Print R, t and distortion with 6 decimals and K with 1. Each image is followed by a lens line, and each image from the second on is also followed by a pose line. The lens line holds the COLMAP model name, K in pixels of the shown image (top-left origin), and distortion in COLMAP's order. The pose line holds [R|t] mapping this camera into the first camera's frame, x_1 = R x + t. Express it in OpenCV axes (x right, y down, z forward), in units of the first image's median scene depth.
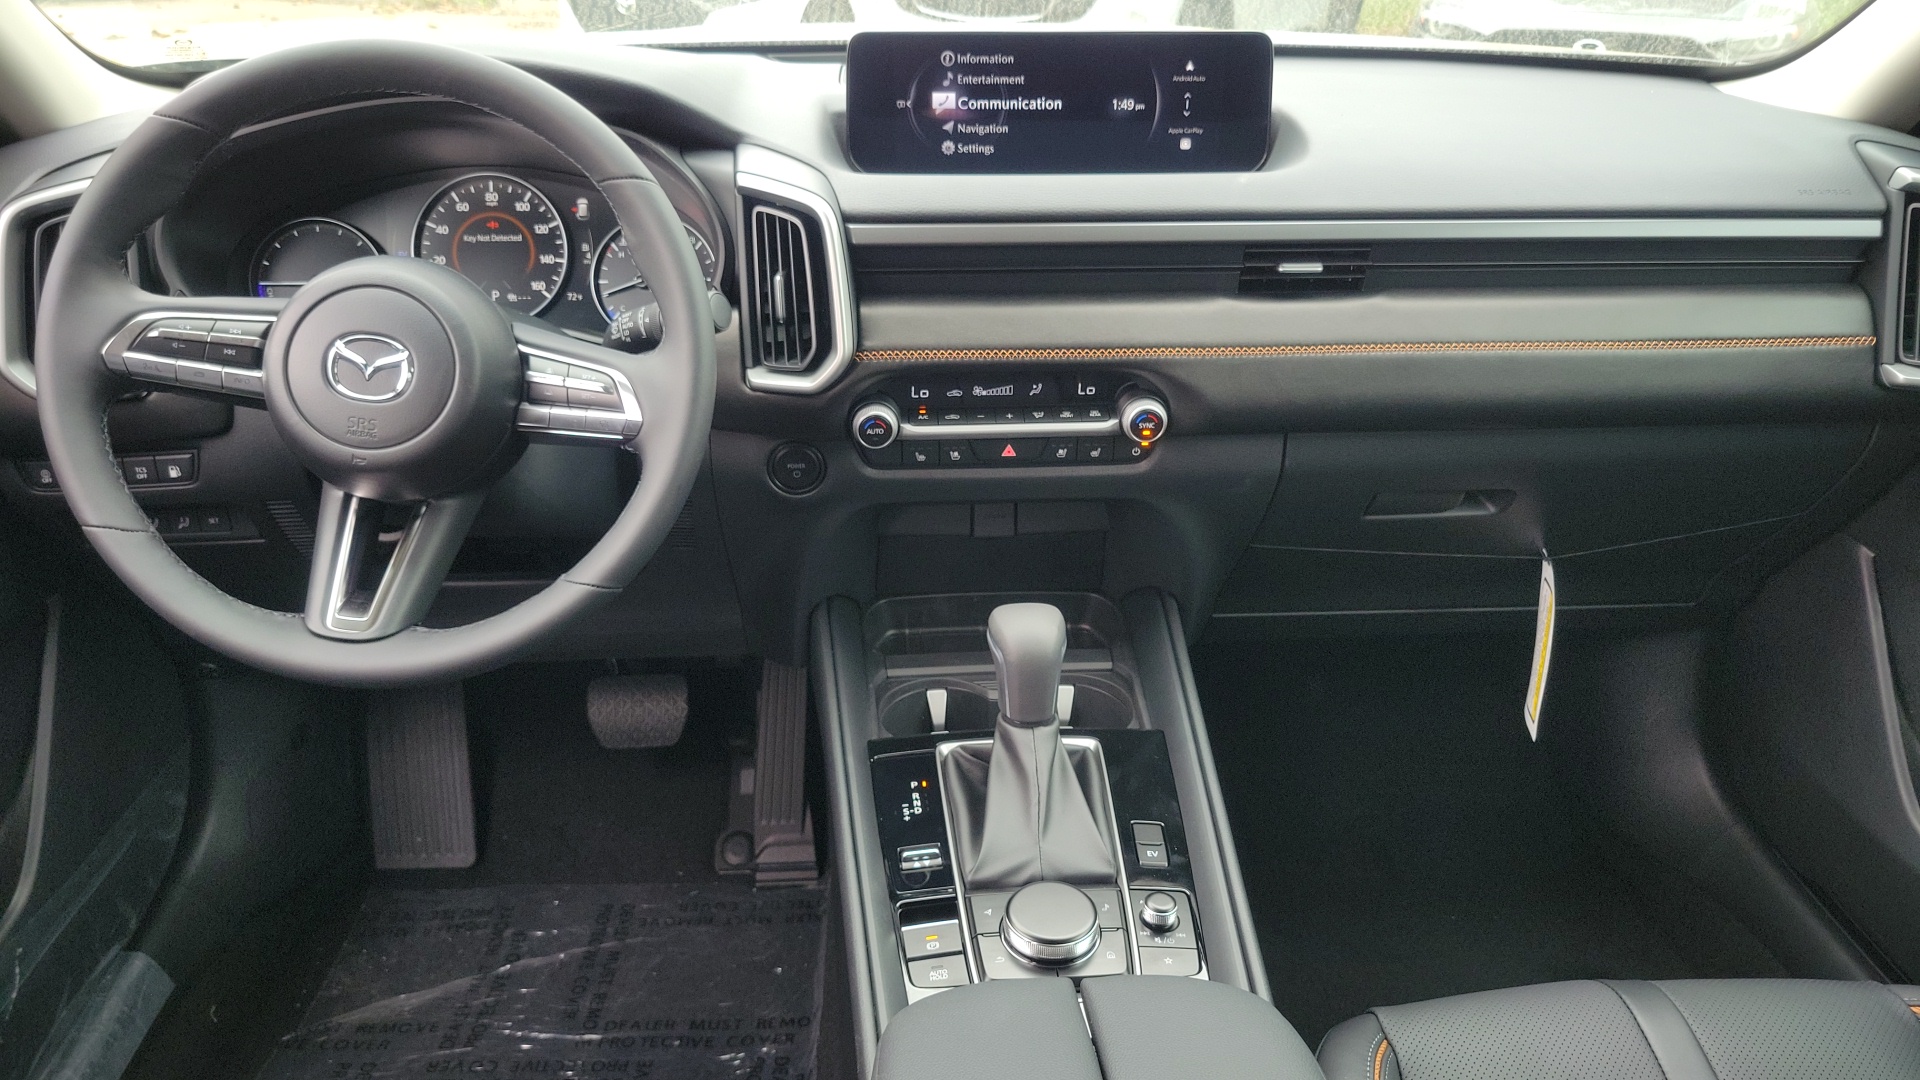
lens RADIAL K [[1439.6, 0, 967.2], [0, 1439.6, 538.2], [0, 0, 1]] dist [0.024599, -0.013741]
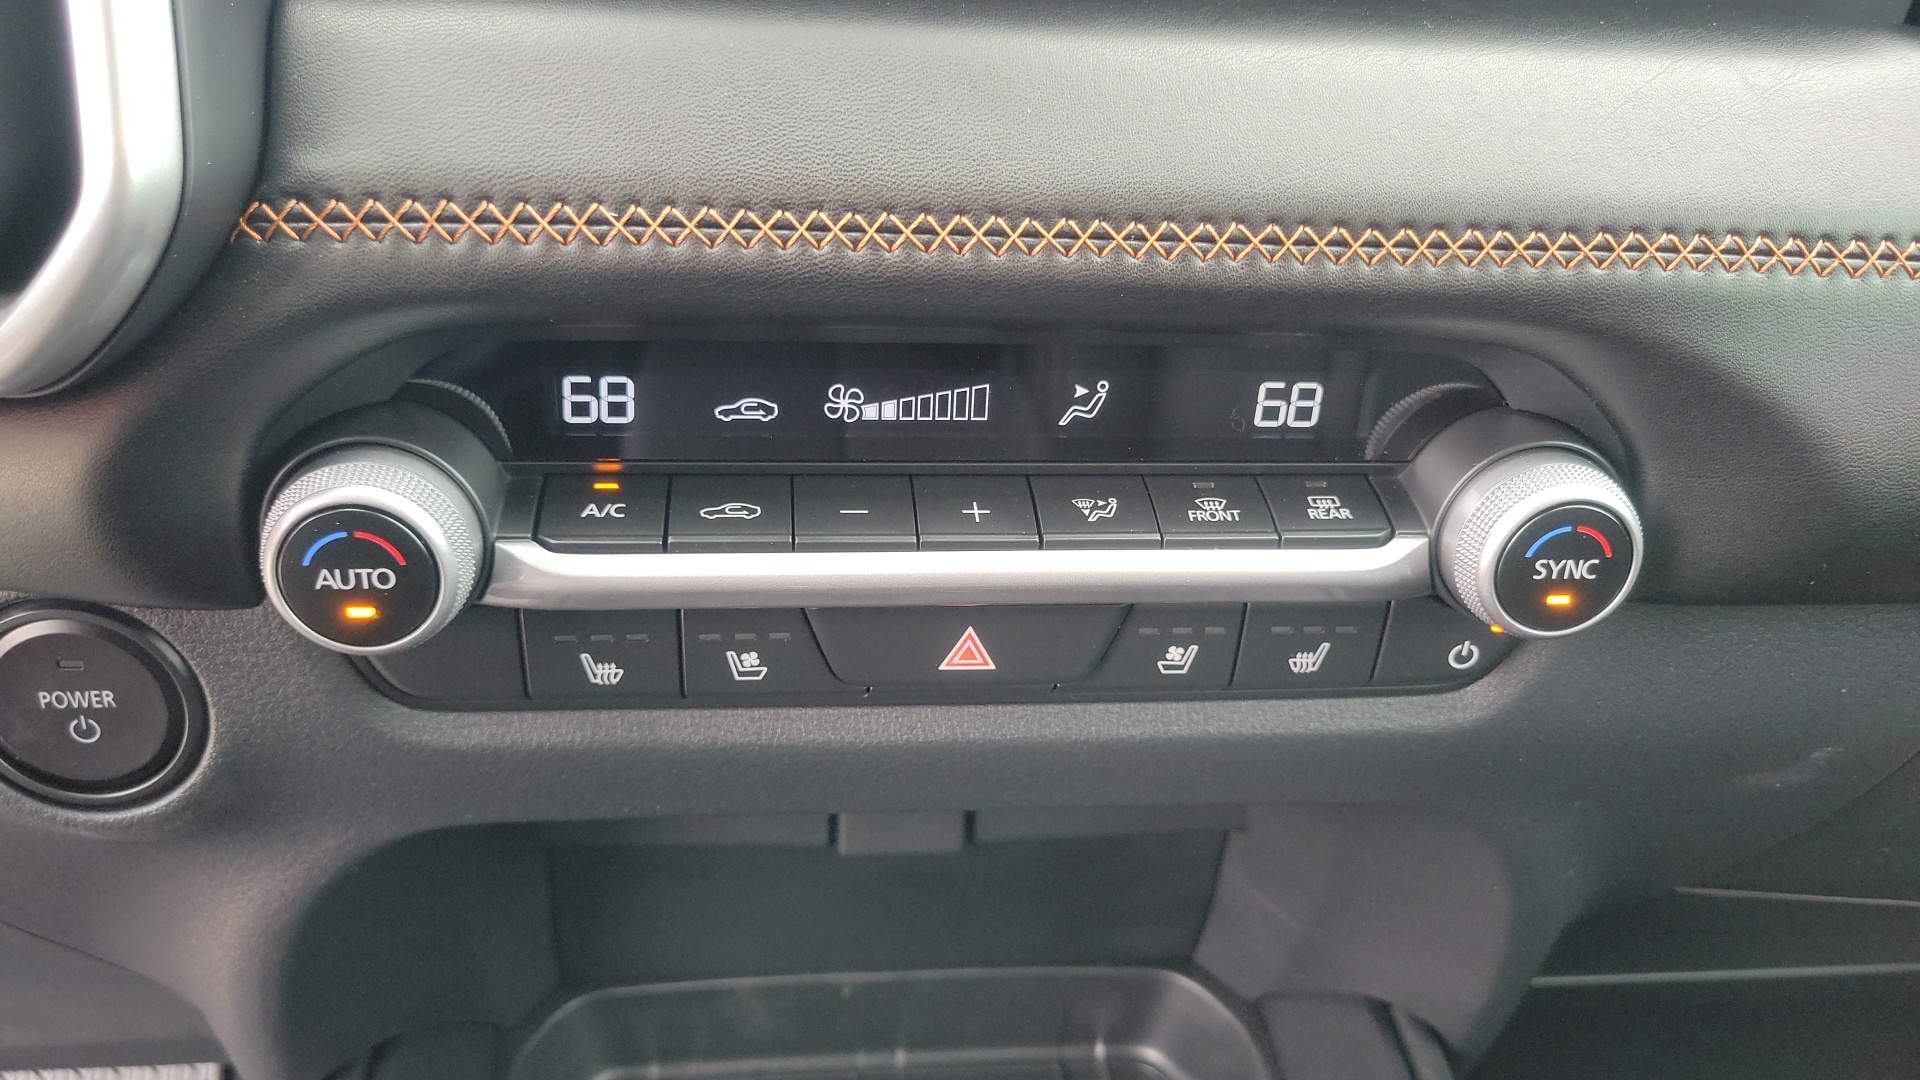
lens RADIAL K [[1516.5, 0, 960.0], [0, 1516.5, 540.0], [0, 0, 1]] dist [-0.009851, -0.006089]
pose [[0.998138, 0.019128, 0.057921, 0.012017], [-0.018345, 0.999733, -0.014025, -0.073795], [-0.058174, 0.012937, 0.998223, 0.722067]]
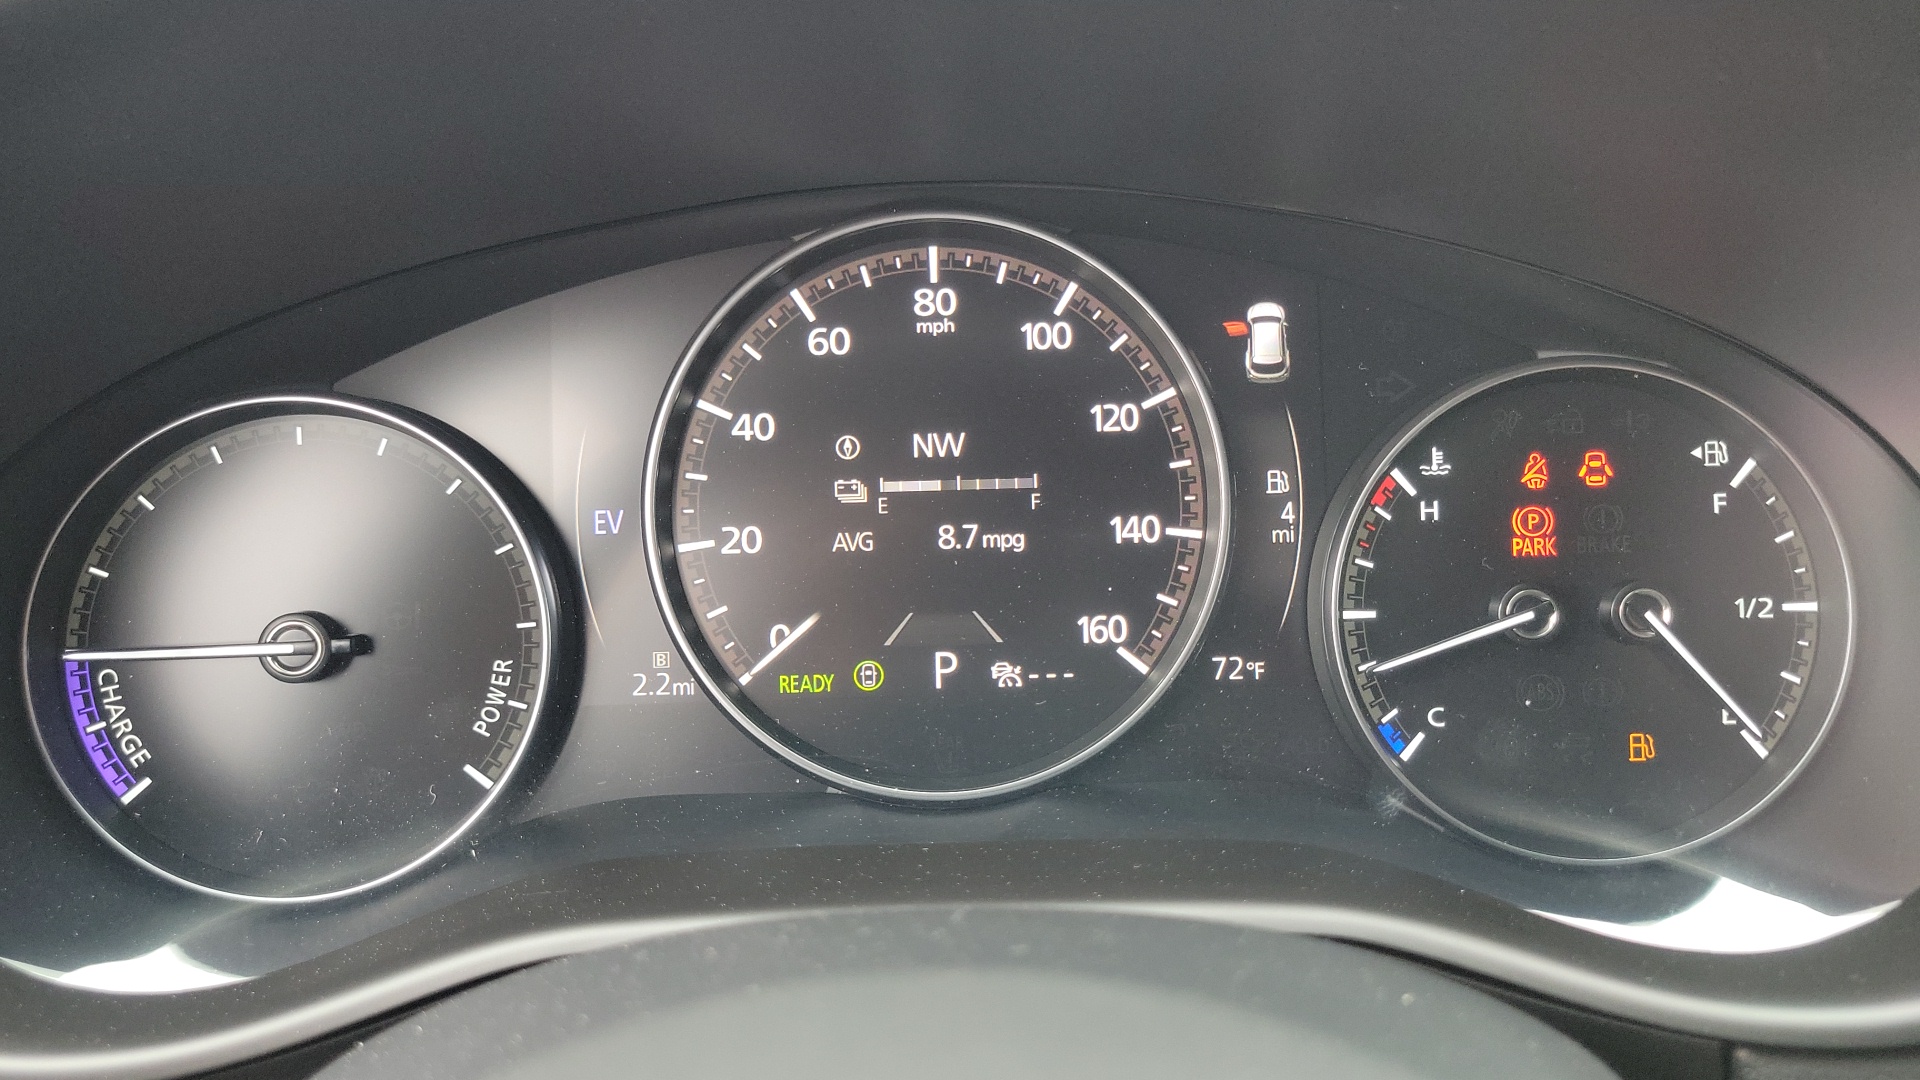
lens RADIAL K [[1427.6, 0, 960.0], [0, 1427.6, 540.0], [0, 0, 1]] dist [-0.002524, -0.009589]
pose [[0.997189, -0.007105, -0.074586, -0.317102], [0.001447, 0.997134, -0.075642, -0.178971], [0.074909, 0.075321, 0.994342, 0.769489]]
